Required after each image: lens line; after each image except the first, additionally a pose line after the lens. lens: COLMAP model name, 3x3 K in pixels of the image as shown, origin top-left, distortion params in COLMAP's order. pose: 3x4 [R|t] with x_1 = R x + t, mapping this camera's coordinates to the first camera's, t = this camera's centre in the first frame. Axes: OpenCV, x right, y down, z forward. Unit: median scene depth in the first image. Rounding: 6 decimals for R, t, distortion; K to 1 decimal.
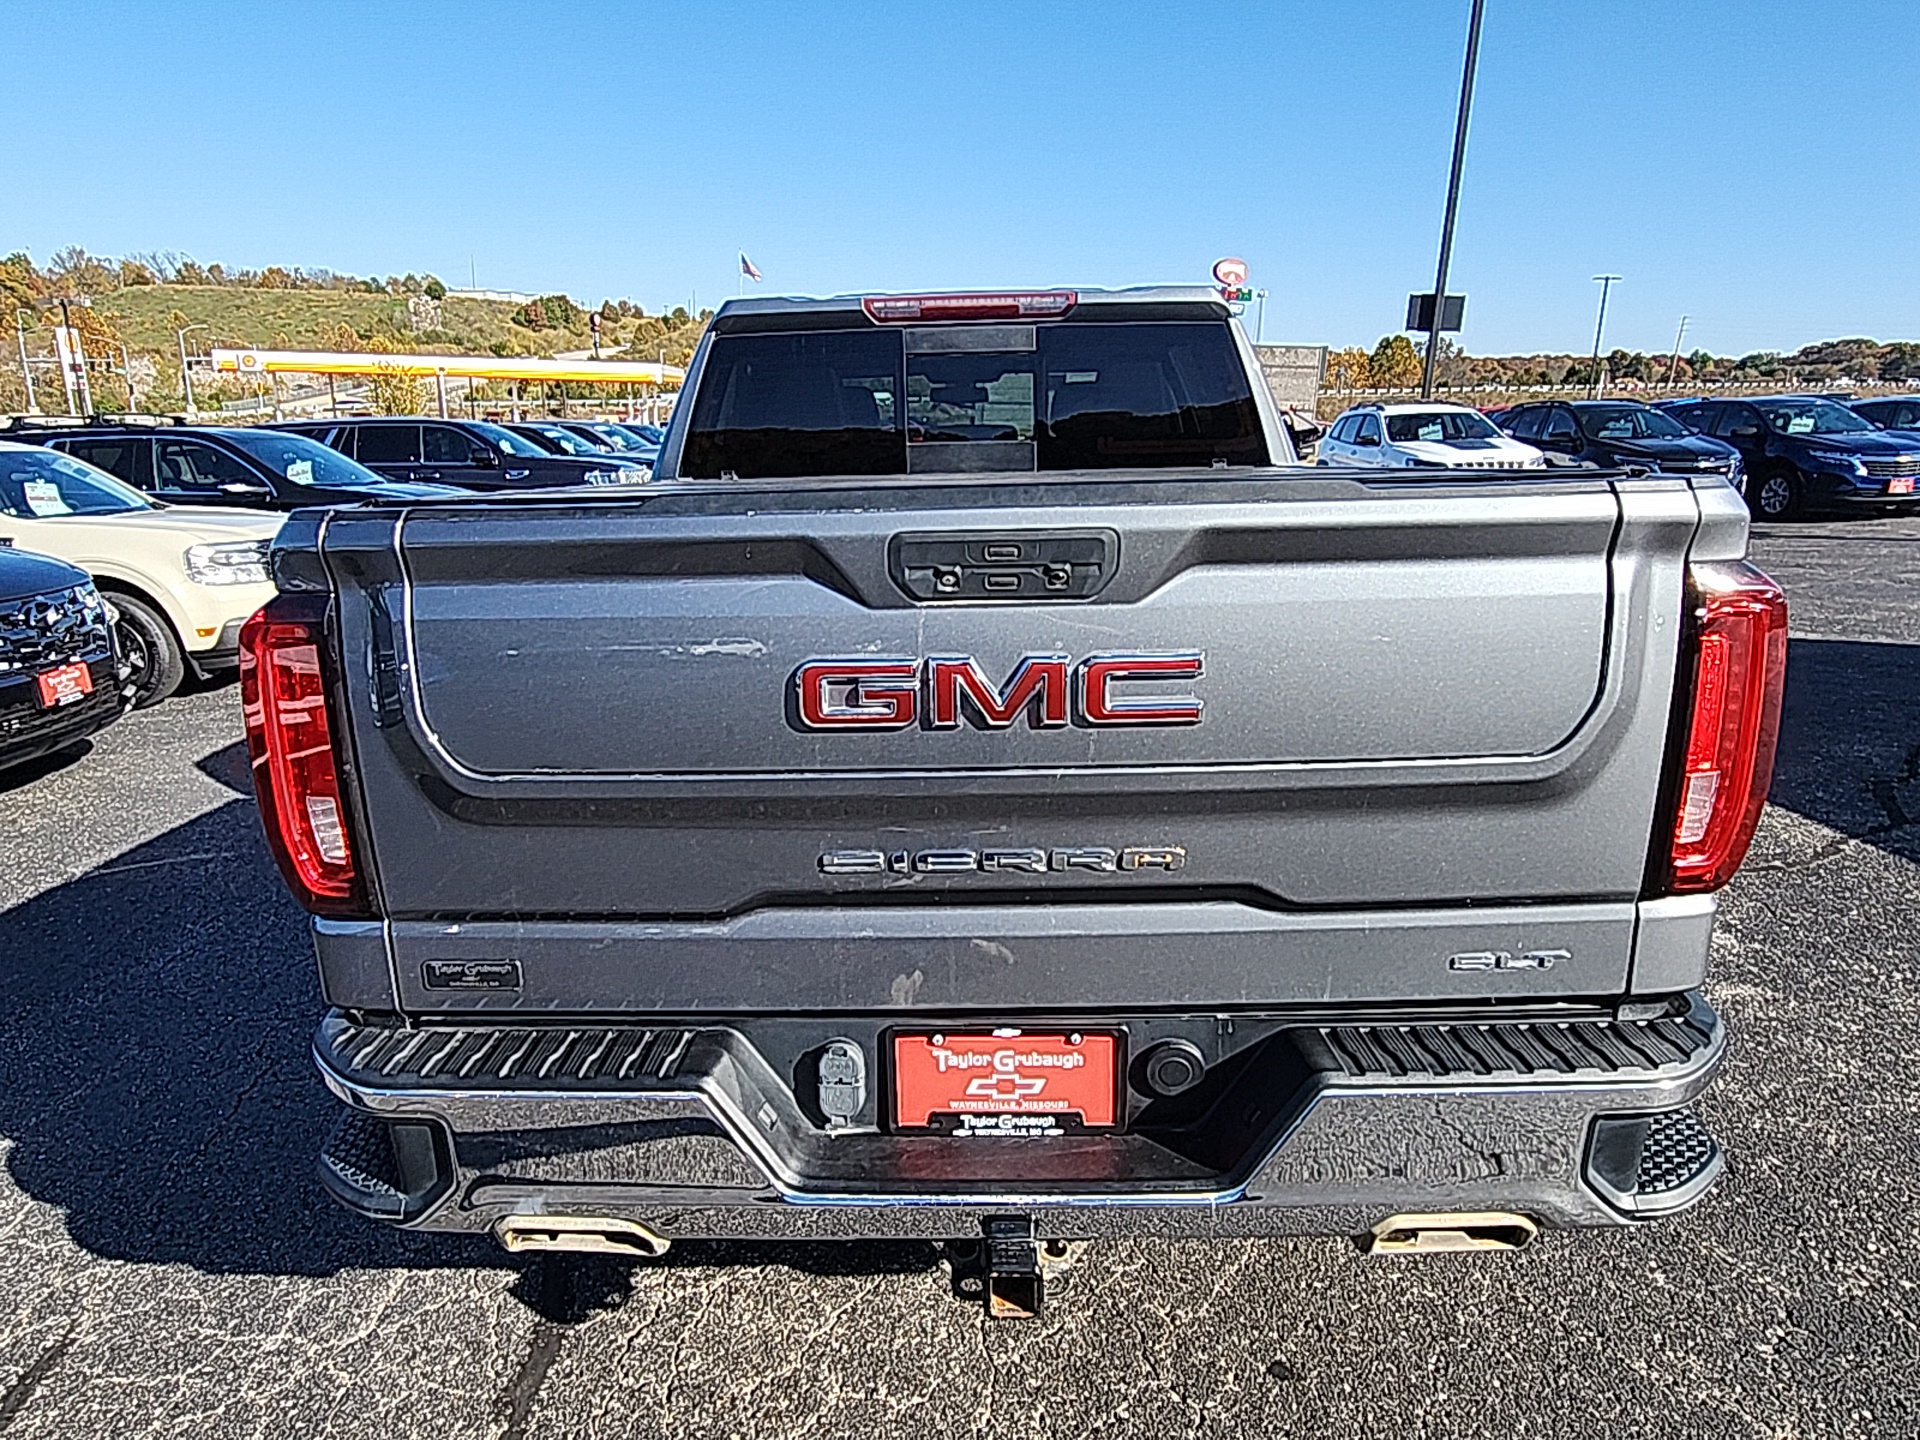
lens RADIAL K [[1135.2, 0, 938.2], [0, 1135.2, 714.9], [0, 0, 1]] dist [0.004056, -0.002986]
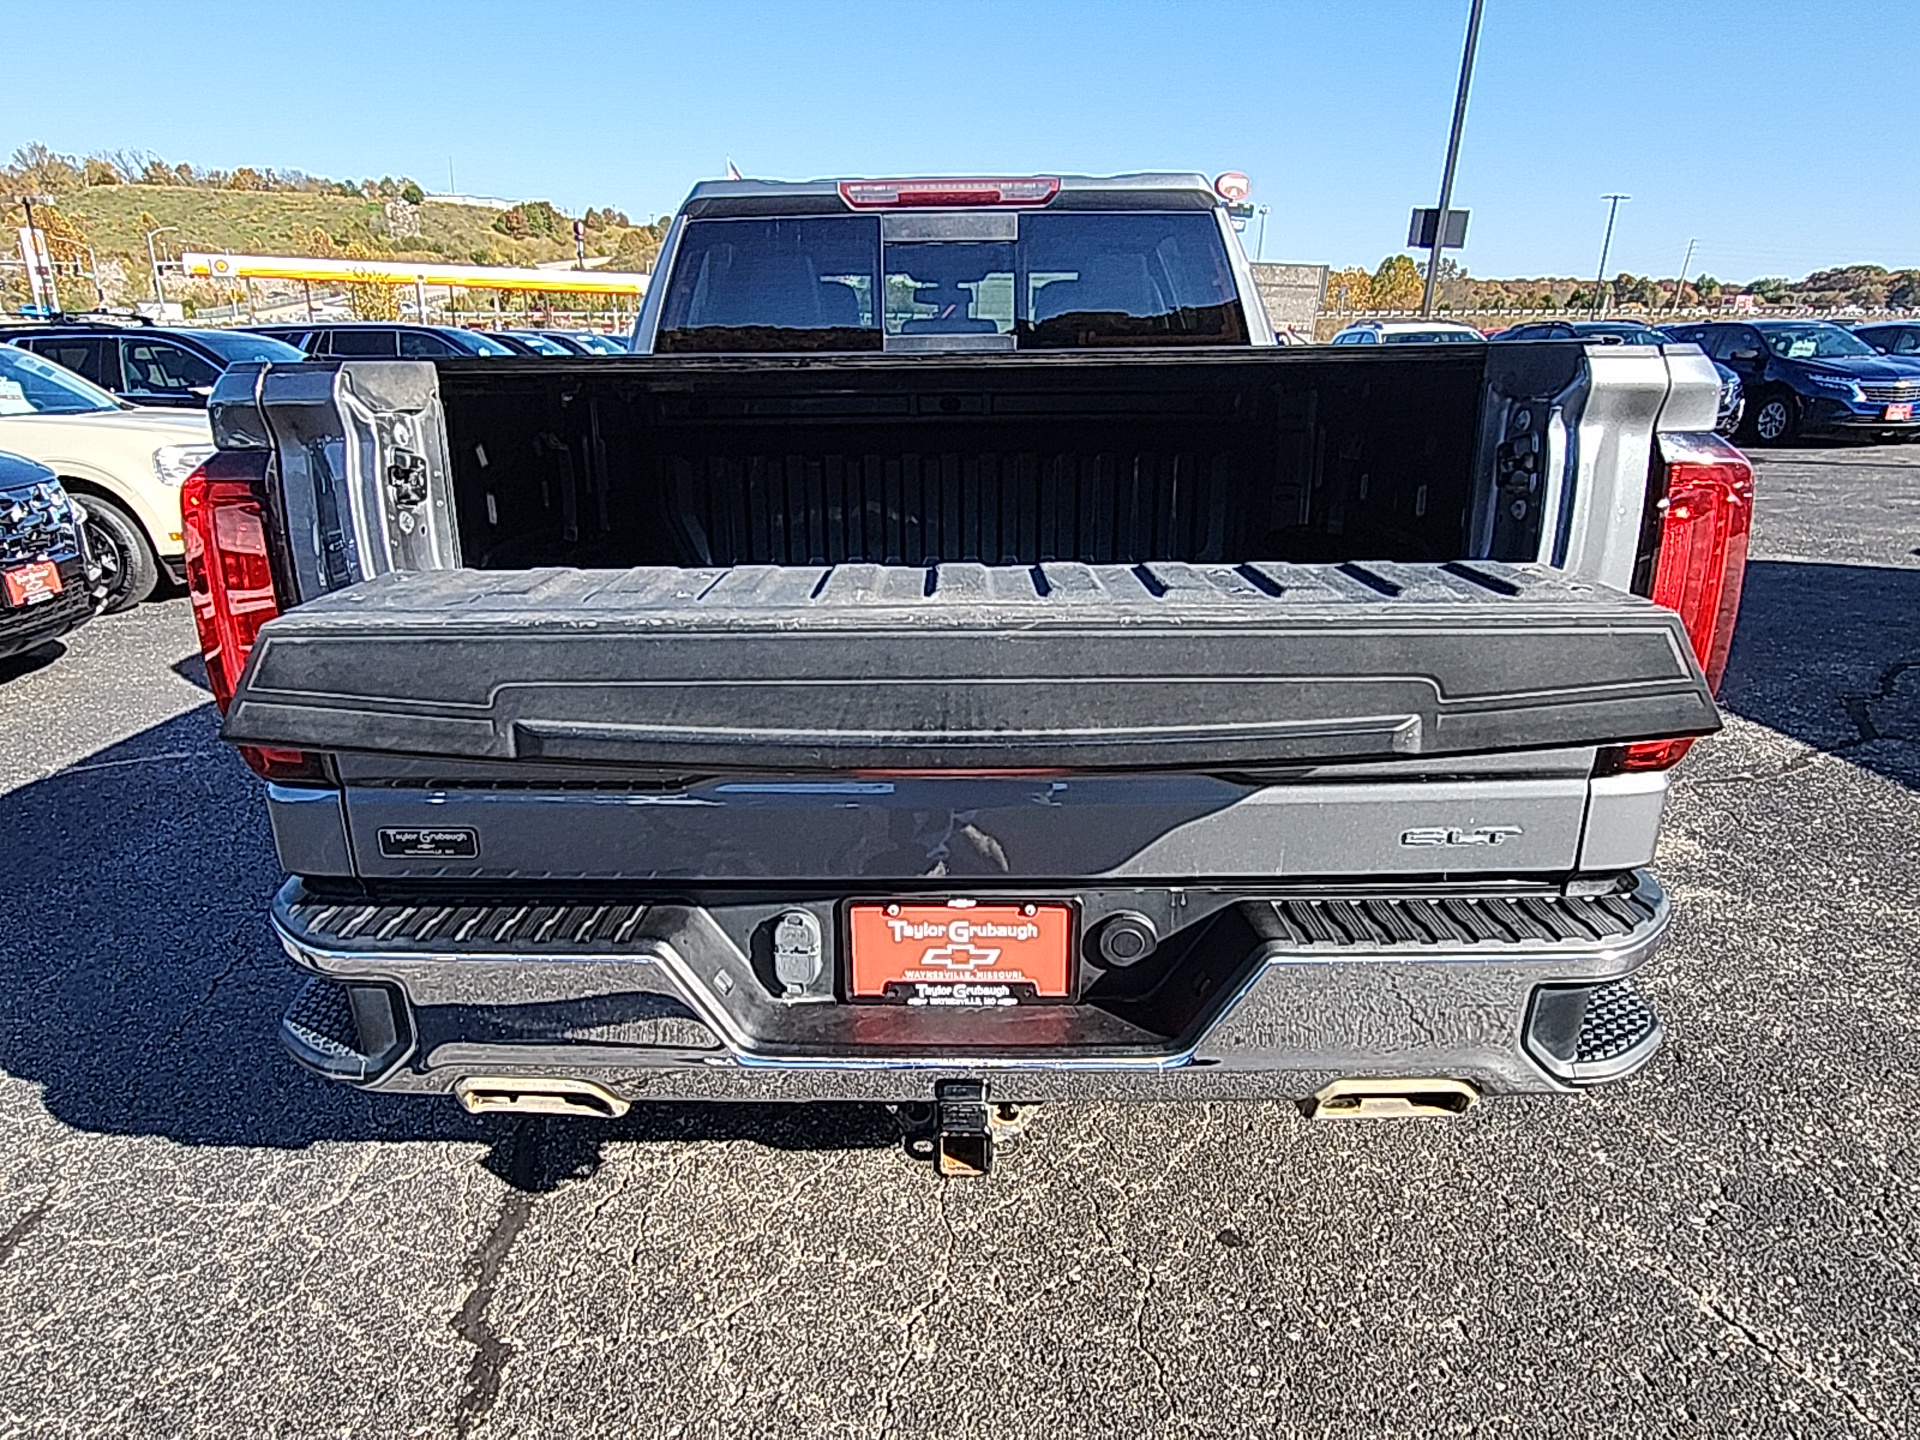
lens RADIAL K [[1135.2, 0, 938.2], [0, 1135.2, 714.9], [0, 0, 1]] dist [0.004056, -0.002986]
pose [[0.999912, 0.009366, 0.009409, 0.008302], [-0.009970, 0.997747, 0.066341, 0.013536], [-0.008766, -0.066429, 0.997753, 0.001910]]
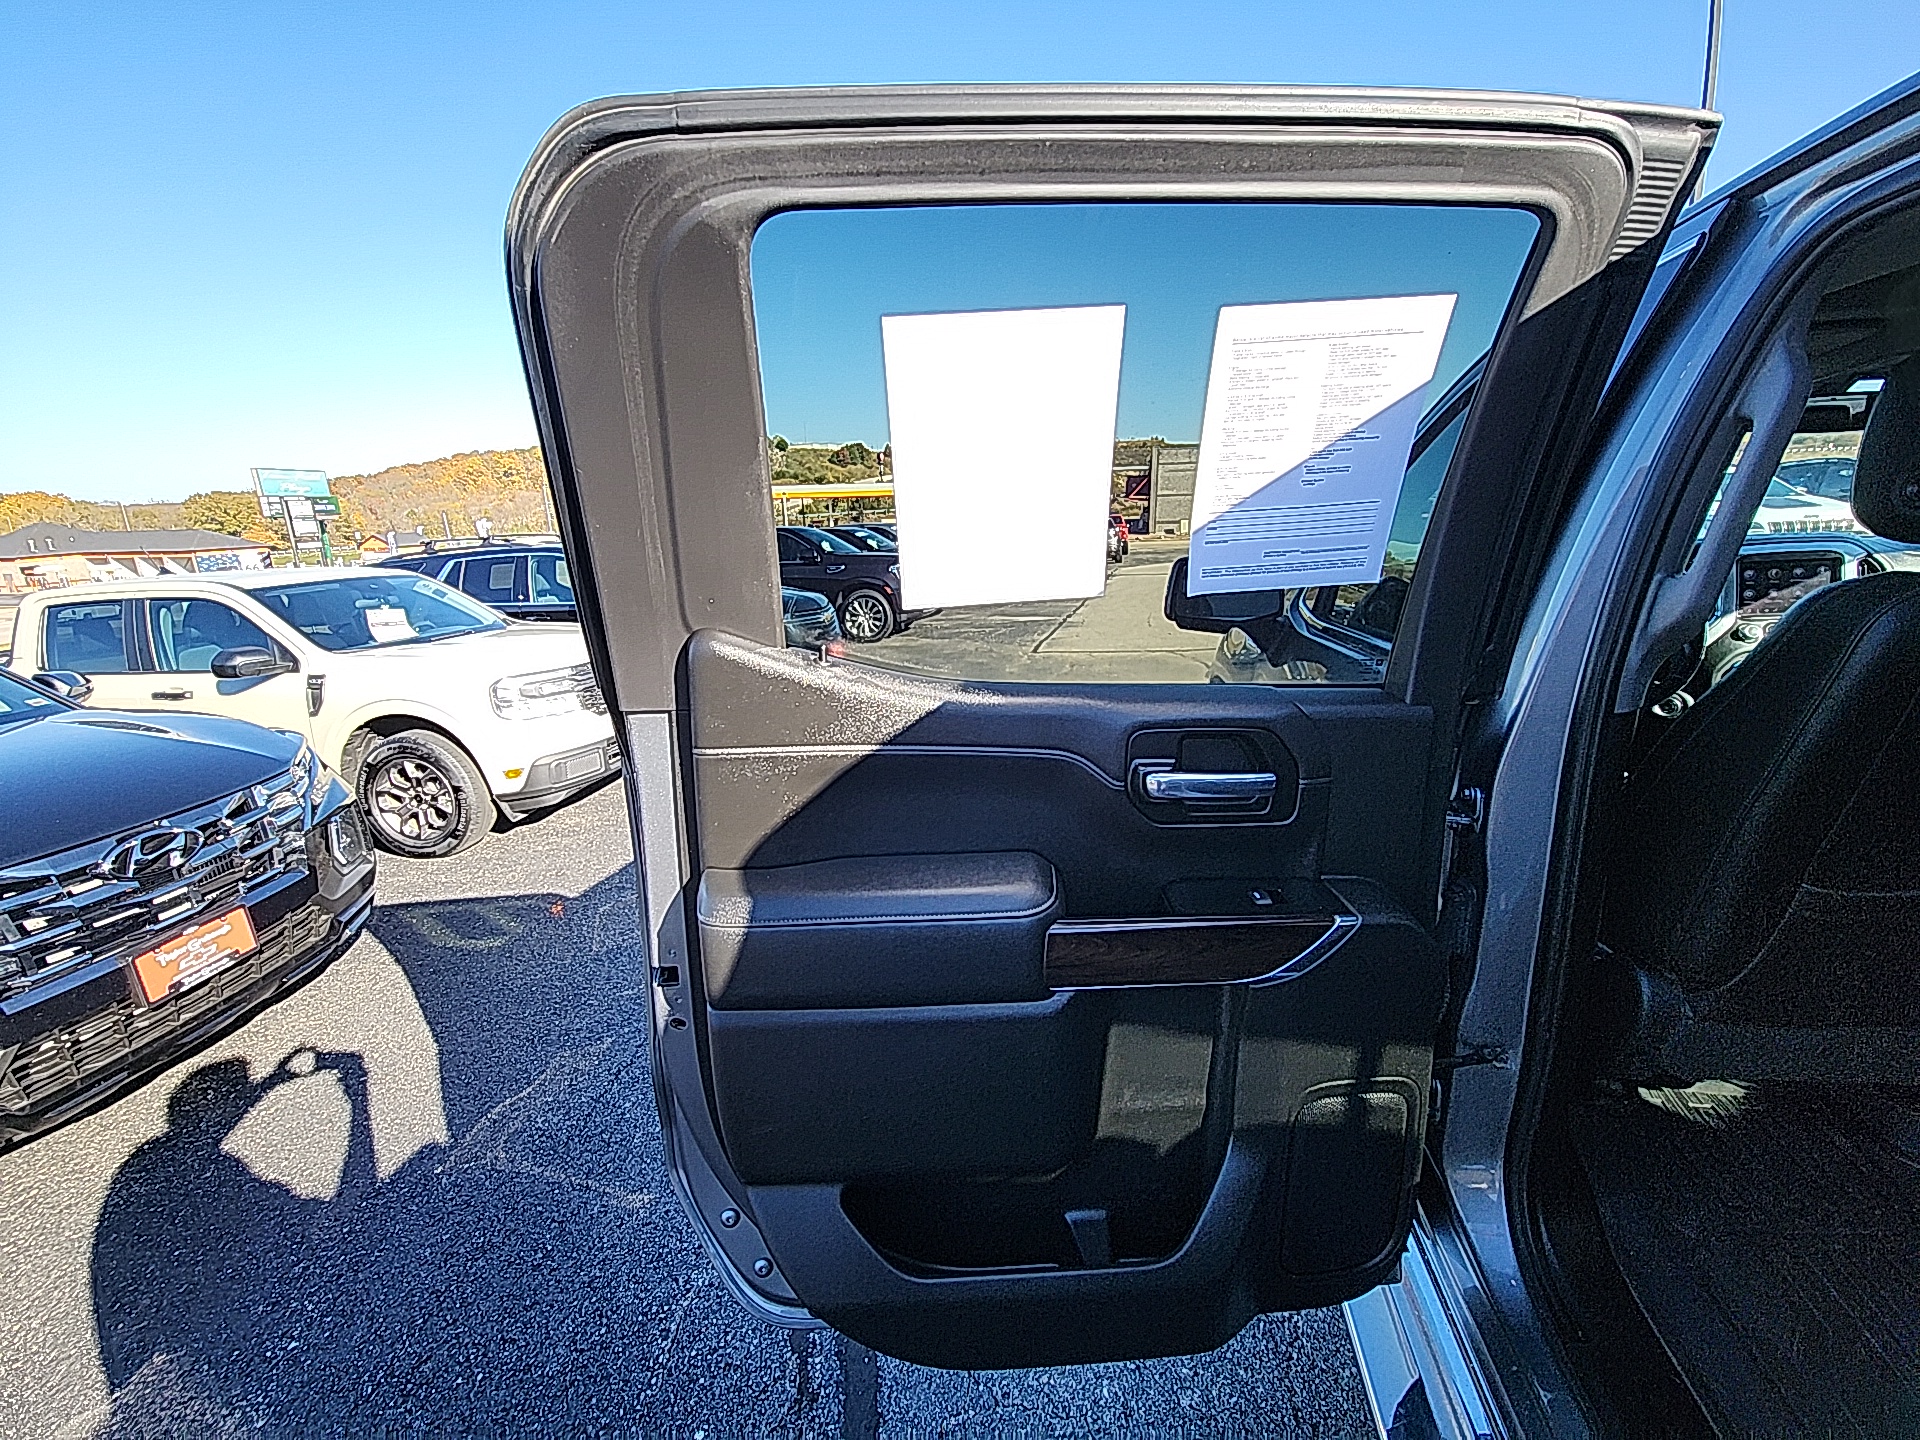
lens RADIAL K [[772.2, 0, 951.2], [0, 772.2, 709.7], [0, 0, 1]] dist [0.000843, -0.000693]
pose [[0.980045, 0.000227, -0.198777, -0.253119], [-0.001753, 0.999970, -0.007499, -0.165204], [0.198769, 0.007698, 0.980016, 0.649384]]
